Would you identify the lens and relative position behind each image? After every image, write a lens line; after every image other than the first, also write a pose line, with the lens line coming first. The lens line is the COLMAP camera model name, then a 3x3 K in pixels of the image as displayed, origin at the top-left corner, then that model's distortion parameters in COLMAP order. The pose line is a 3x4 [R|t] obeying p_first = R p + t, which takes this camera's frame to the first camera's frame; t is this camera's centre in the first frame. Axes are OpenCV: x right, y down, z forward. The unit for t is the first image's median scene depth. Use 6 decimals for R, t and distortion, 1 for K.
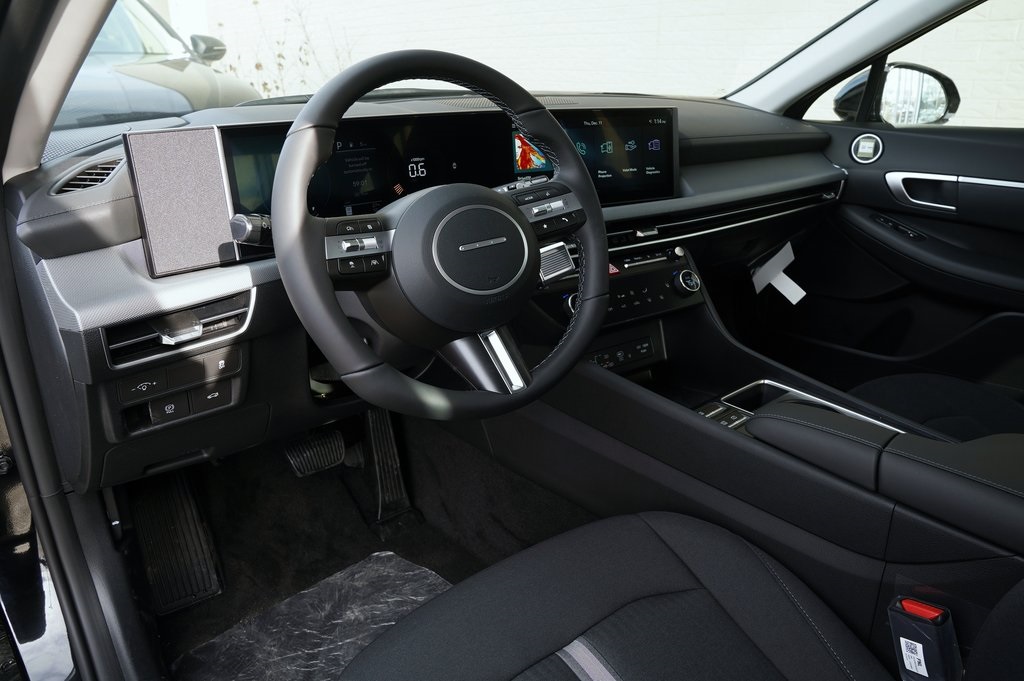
lens RADIAL K [[708.7, 0, 515.6], [0, 708.7, 342.6], [0, 0, 1]] dist [-0.128665, 0.088109]
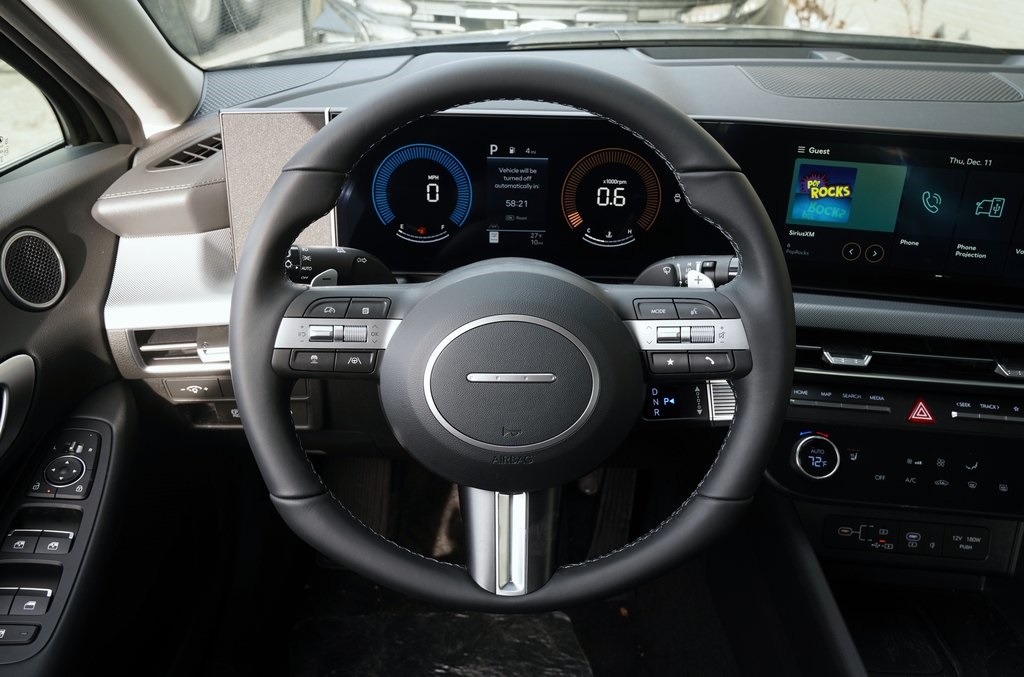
lens RADIAL K [[823.1, 0, 512.4], [0, 823.1, 342.6], [0, 0, 1]] dist [-0.086685, 0.103706]
pose [[0.756789, 0.326289, -0.566398, 0.237811], [-0.255619, 0.945229, 0.202980, -0.204981], [0.601606, -0.008831, 0.798745, 0.245142]]
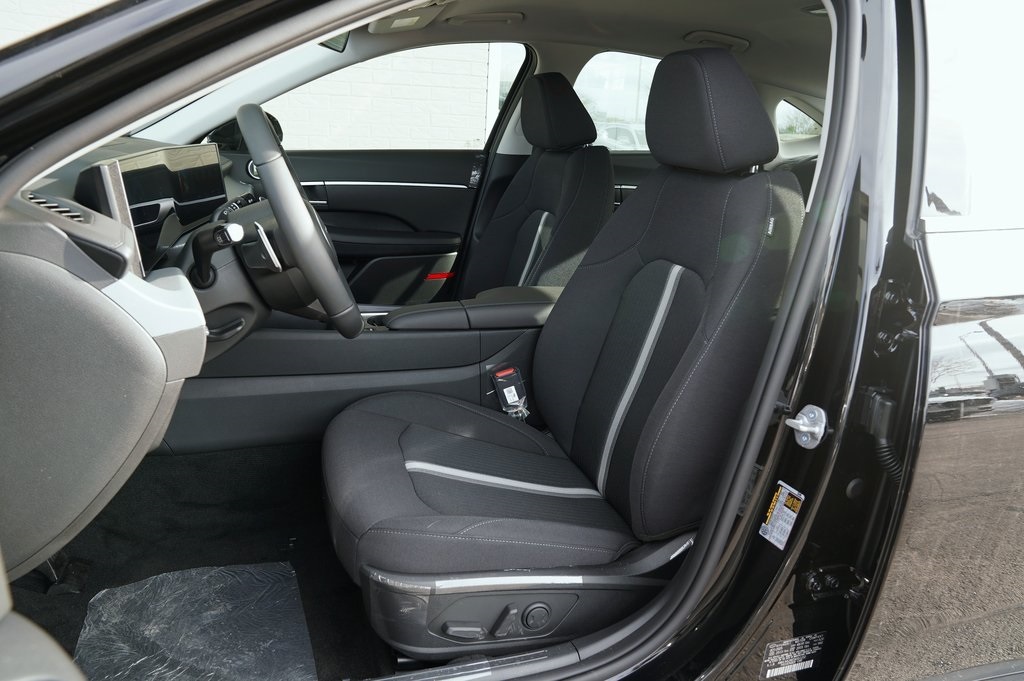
lens RADIAL K [[708.7, 0, 512.1], [0, 708.7, 340.8], [0, 0, 1]] dist [-0.128665, 0.088109]
pose [[0.376824, -0.249260, 0.892117, -0.872265], [0.286194, 0.947320, 0.143798, -0.007860], [-0.880964, 0.201132, 0.428309, 0.011158]]
